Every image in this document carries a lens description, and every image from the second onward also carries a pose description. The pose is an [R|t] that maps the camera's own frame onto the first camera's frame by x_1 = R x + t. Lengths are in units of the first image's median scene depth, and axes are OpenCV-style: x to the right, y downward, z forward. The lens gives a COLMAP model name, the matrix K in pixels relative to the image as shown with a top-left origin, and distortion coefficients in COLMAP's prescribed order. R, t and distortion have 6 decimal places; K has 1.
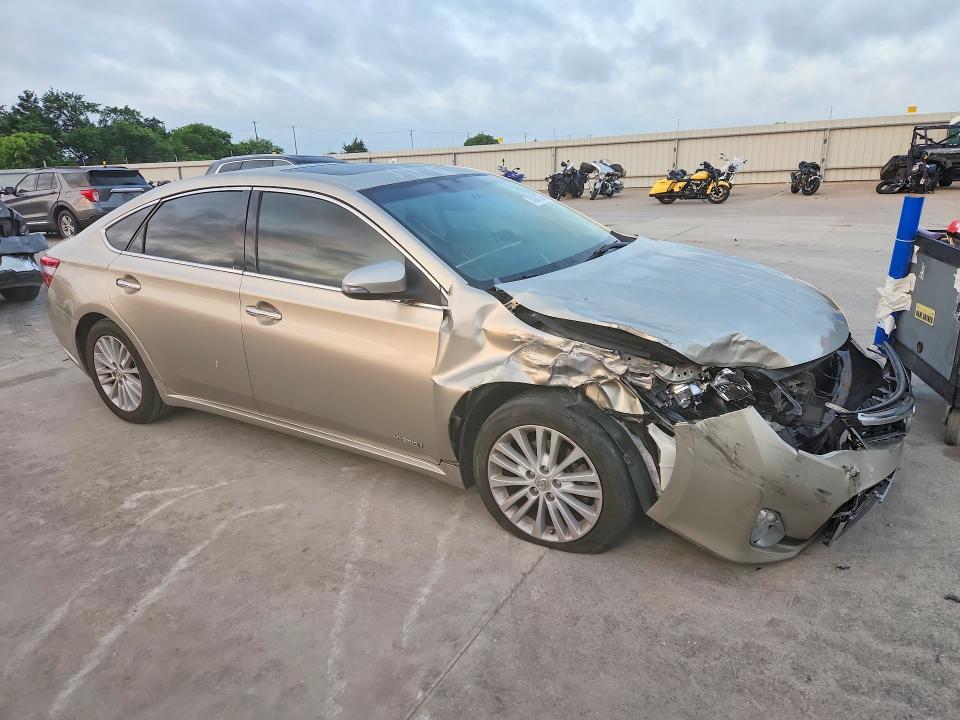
lens RADIAL K [[759.0, 0, 480.0], [0, 759.0, 360.0], [0, 0, 1]] dist [-0.006567, -0.006728]
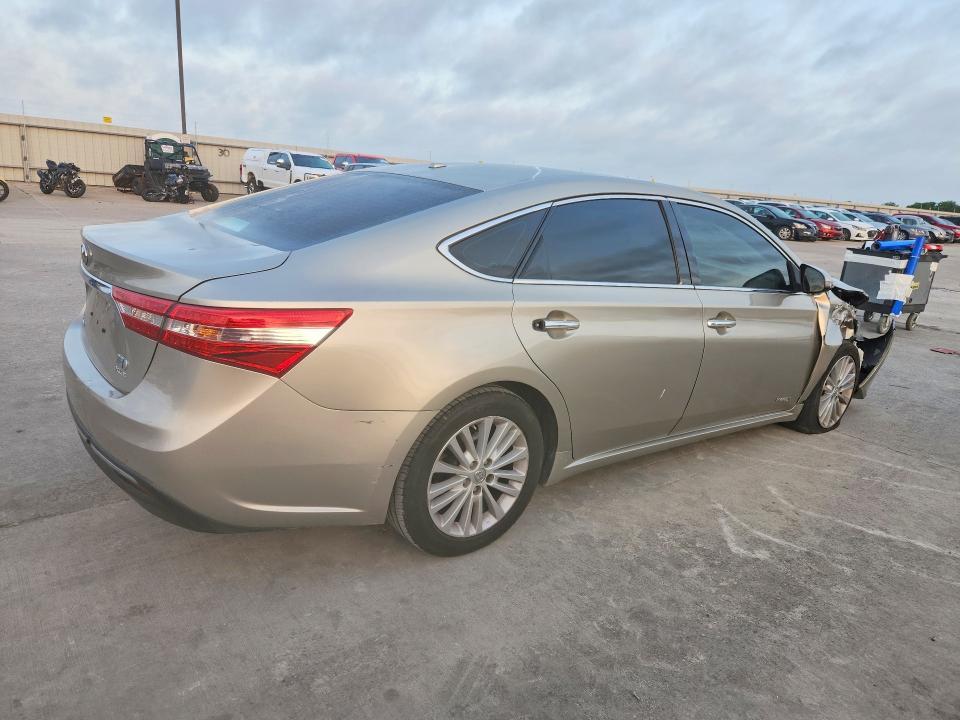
lens RADIAL K [[743.9, 0, 480.0], [0, 743.9, 360.0], [0, 0, 1]] dist [0.026776, -0.001621]
pose [[0.221246, -0.161263, 0.961792, -0.450753], [0.162095, 0.978595, 0.126793, -0.065833], [-0.961652, 0.127850, 0.242650, 0.360193]]
